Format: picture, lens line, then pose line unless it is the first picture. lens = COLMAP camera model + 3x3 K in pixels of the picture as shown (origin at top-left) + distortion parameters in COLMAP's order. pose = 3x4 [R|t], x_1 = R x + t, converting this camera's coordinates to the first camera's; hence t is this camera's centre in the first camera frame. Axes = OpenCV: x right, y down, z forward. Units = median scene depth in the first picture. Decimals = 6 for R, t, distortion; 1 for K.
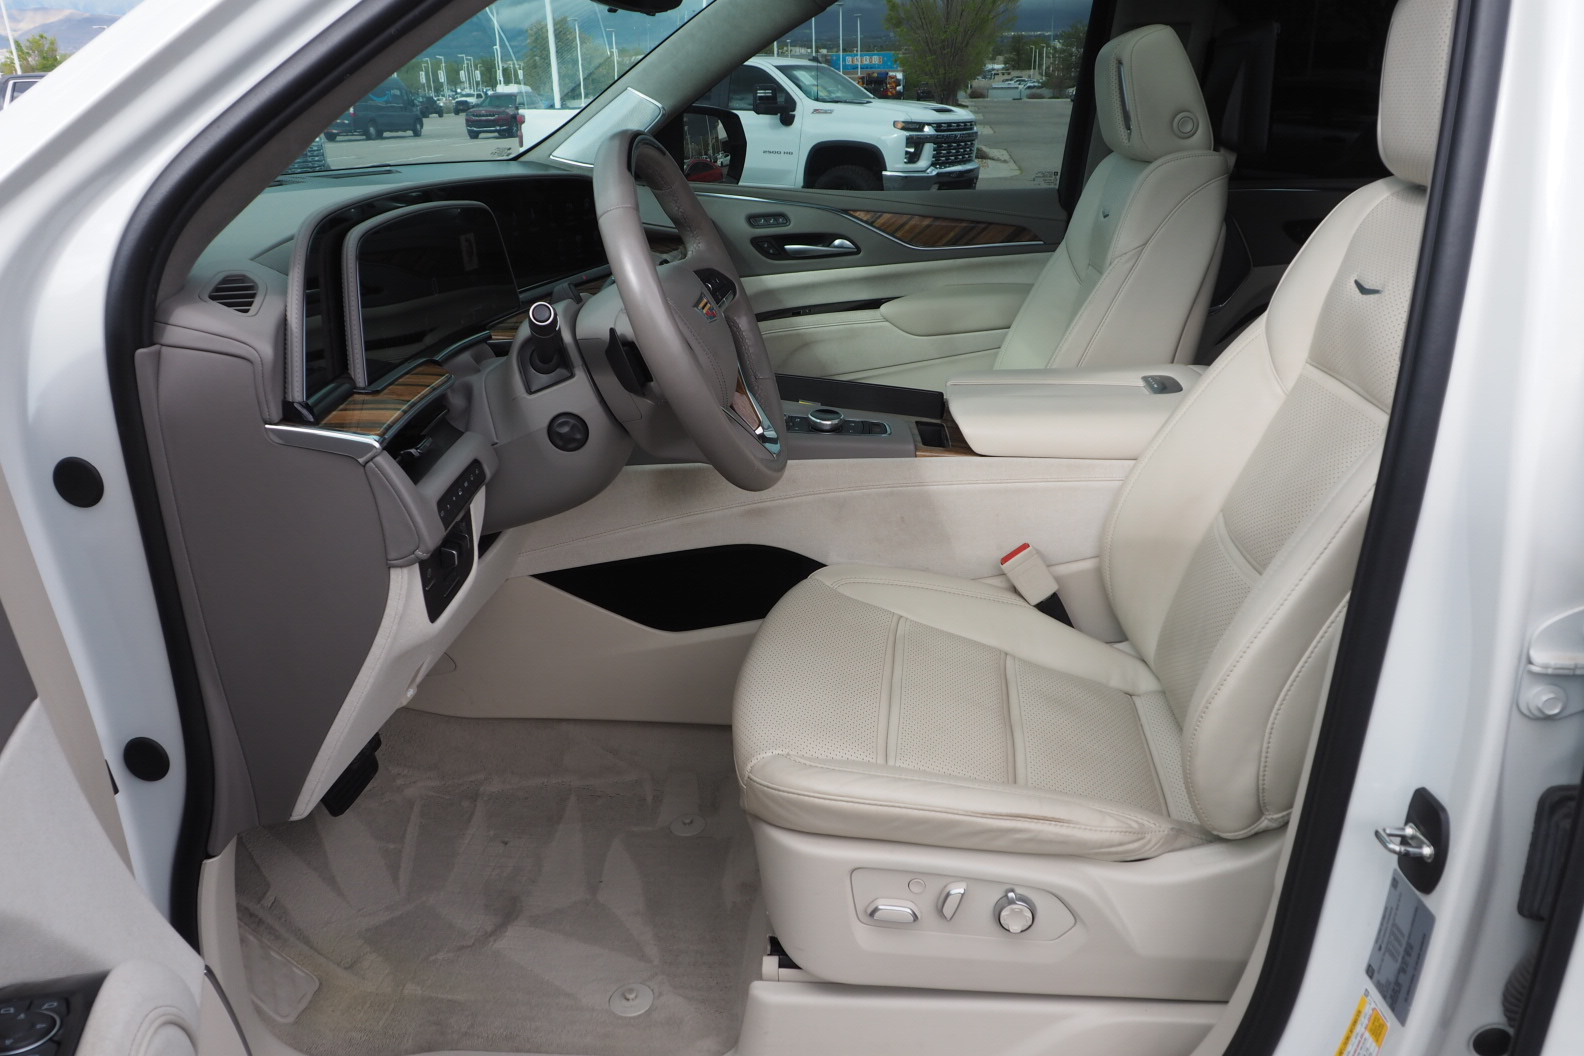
lens RADIAL K [[1190.3, 0, 784.9], [0, 1190.3, 563.5], [0, 0, 1]] dist [0.001074, -0.032768]
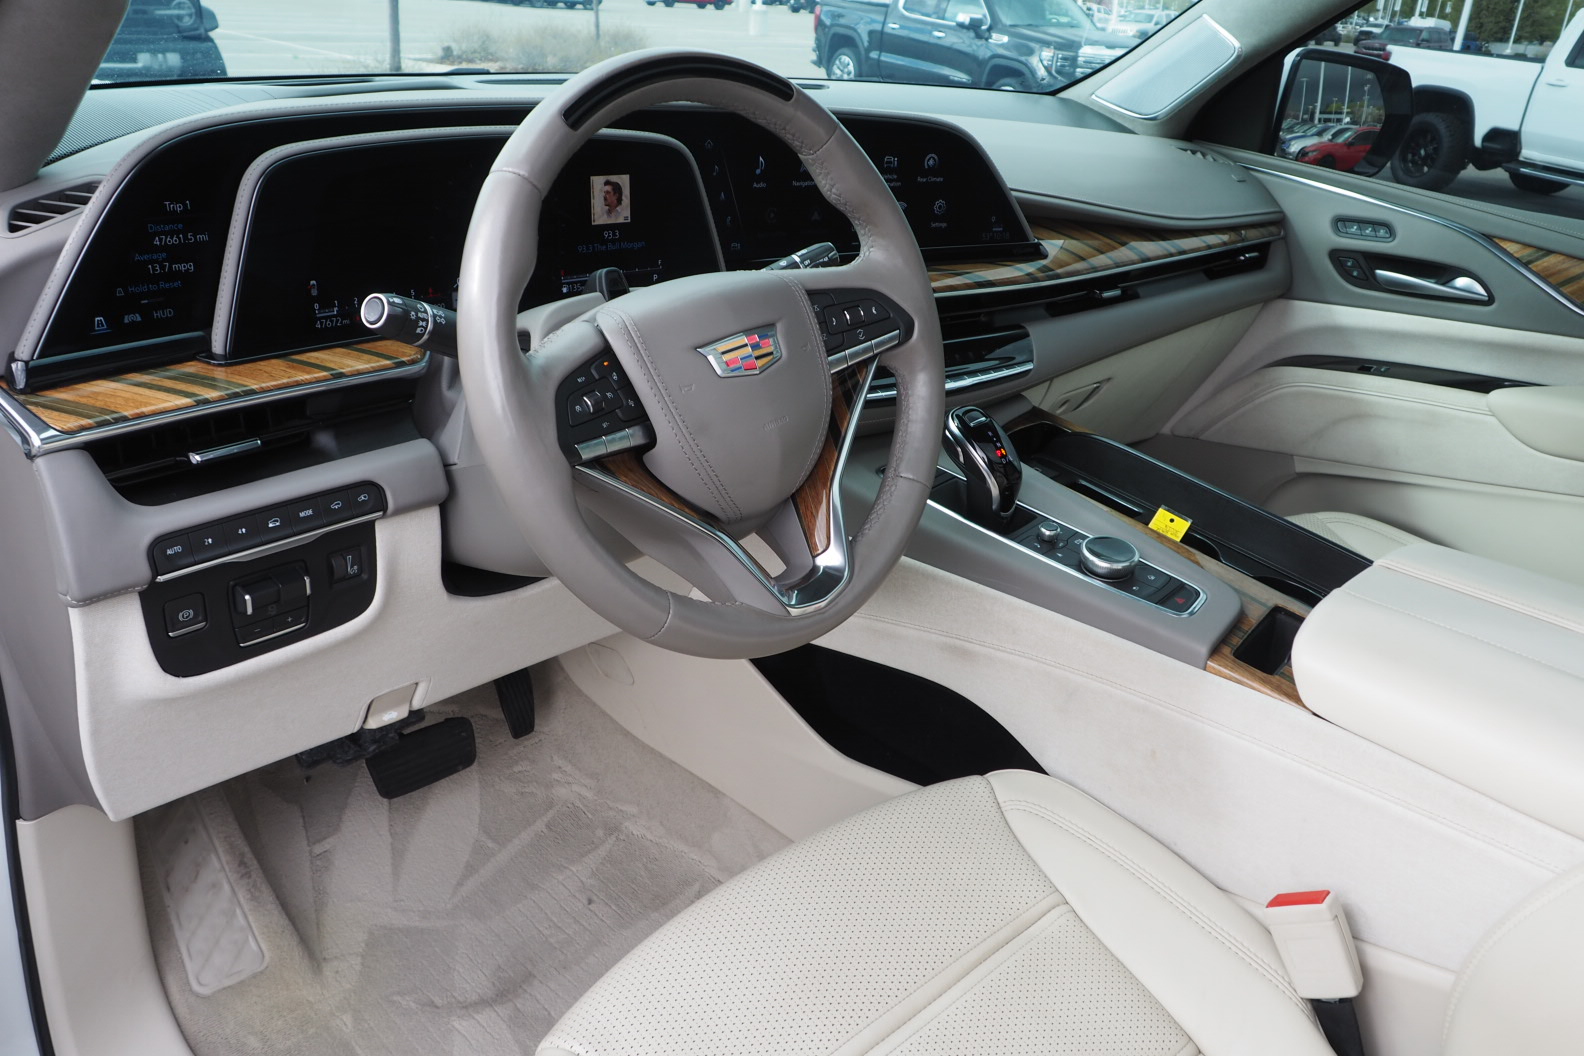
lens RADIAL K [[1190.3, 0, 784.9], [0, 1190.3, 563.5], [0, 0, 1]] dist [0.001074, -0.032768]
pose [[0.767635, 0.339358, -0.543666, 0.168106], [-0.306135, 0.939426, 0.154142, -0.109977], [0.563043, 0.048110, 0.825026, 0.255153]]
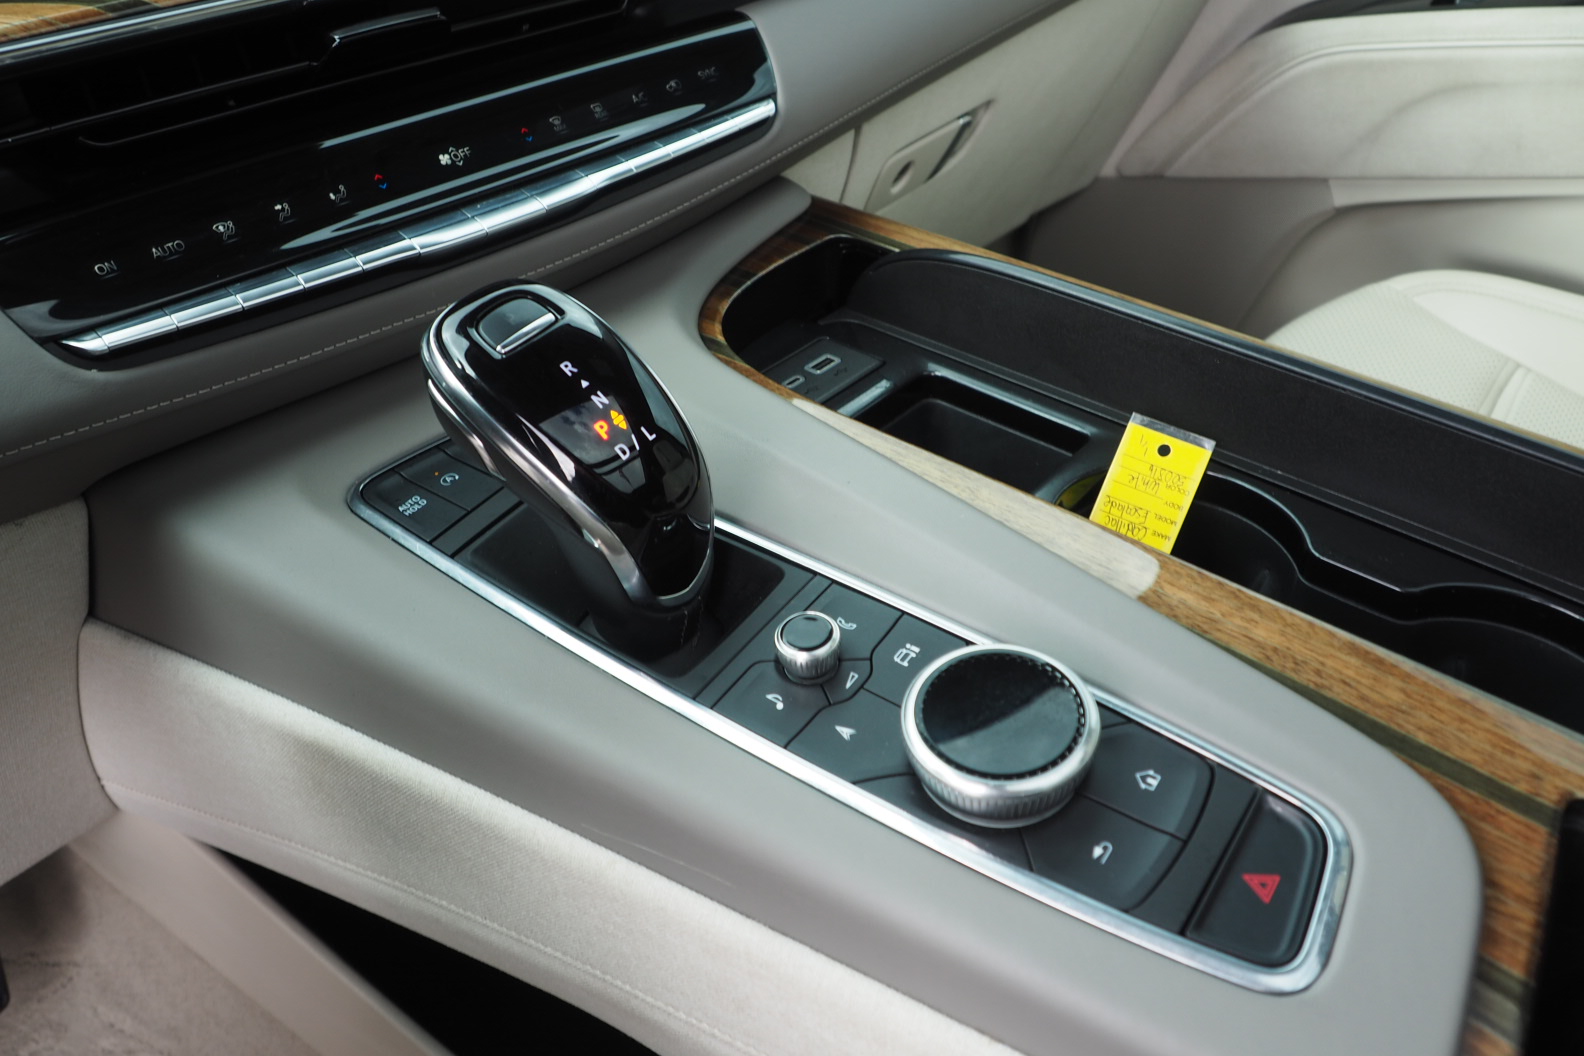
lens RADIAL K [[1190.3, 0, 784.9], [0, 1190.3, 563.5], [0, 0, 1]] dist [0.001074, -0.032768]
pose [[0.836590, 0.277859, -0.472136, 0.059004], [-0.132719, 0.938952, 0.317419, -0.136402], [0.531511, -0.202888, 0.822395, 0.564003]]
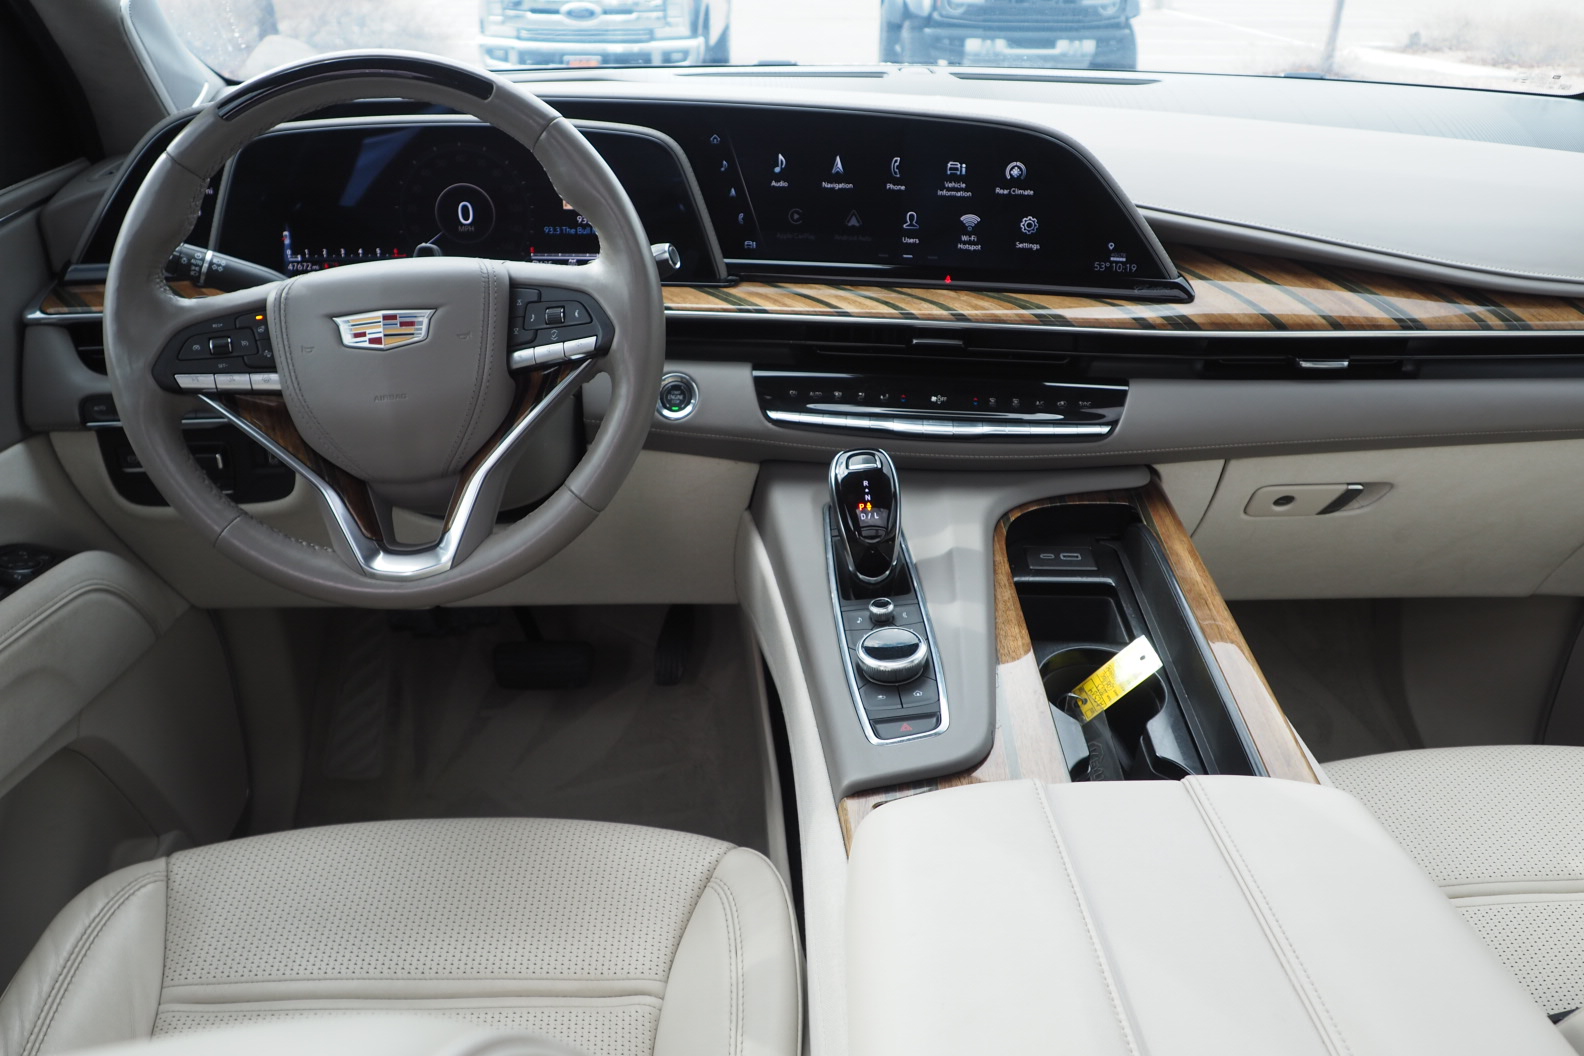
lens RADIAL K [[1190.3, 0, 784.9], [0, 1190.3, 563.5], [0, 0, 1]] dist [0.001074, -0.032768]
pose [[0.139261, 0.481039, -0.865568, 0.316554], [-0.369747, 0.836127, 0.405189, -0.238095], [0.918637, 0.263614, 0.294303, 0.535743]]
